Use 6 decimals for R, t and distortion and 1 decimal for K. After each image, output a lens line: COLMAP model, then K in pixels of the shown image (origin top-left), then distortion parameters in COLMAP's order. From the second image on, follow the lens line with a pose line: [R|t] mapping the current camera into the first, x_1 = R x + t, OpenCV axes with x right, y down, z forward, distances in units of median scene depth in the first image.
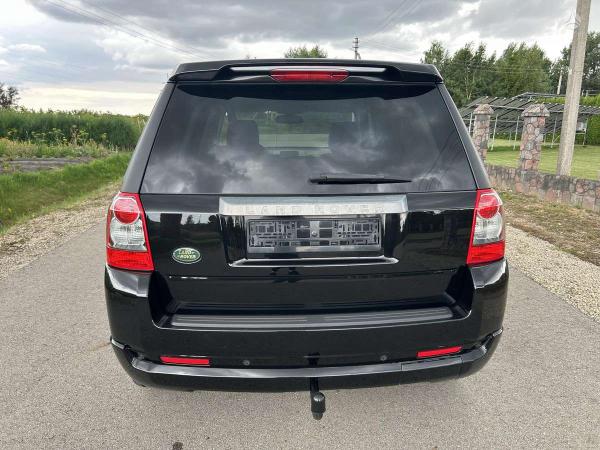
lens RADIAL K [[454.9, 0, 302.8], [0, 454.9, 222.8], [0, 0, 1]] dist [0.028800, -0.009437]
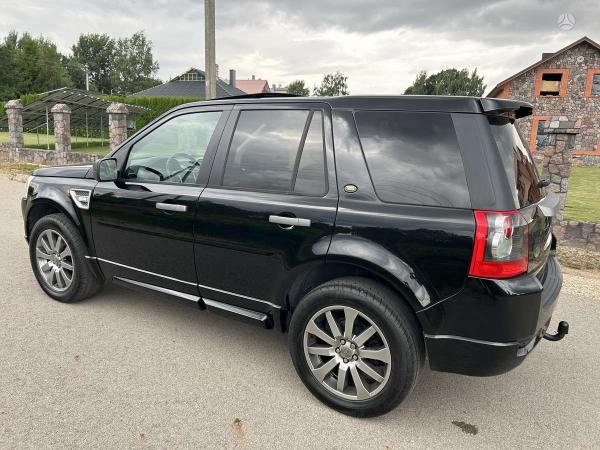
lens RADIAL K [[454.9, 0, 302.8], [0, 454.9, 222.8], [0, 0, 1]] dist [0.028800, -0.009437]
pose [[0.580695, -0.152399, 0.799730, -1.531489], [0.143439, 0.986108, 0.083762, -0.196889], [-0.801386, 0.066072, 0.594488, 0.706456]]
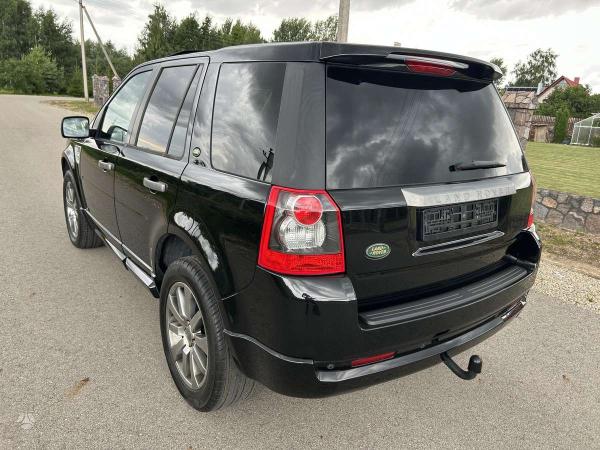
lens RADIAL K [[454.9, 0, 302.8], [0, 454.9, 222.8], [0, 0, 1]] dist [0.028800, -0.009437]
pose [[0.844748, -0.098003, 0.526115, -0.794755], [0.063337, 0.994488, 0.083554, -0.070594], [-0.531403, -0.037259, 0.846299, 0.243160]]
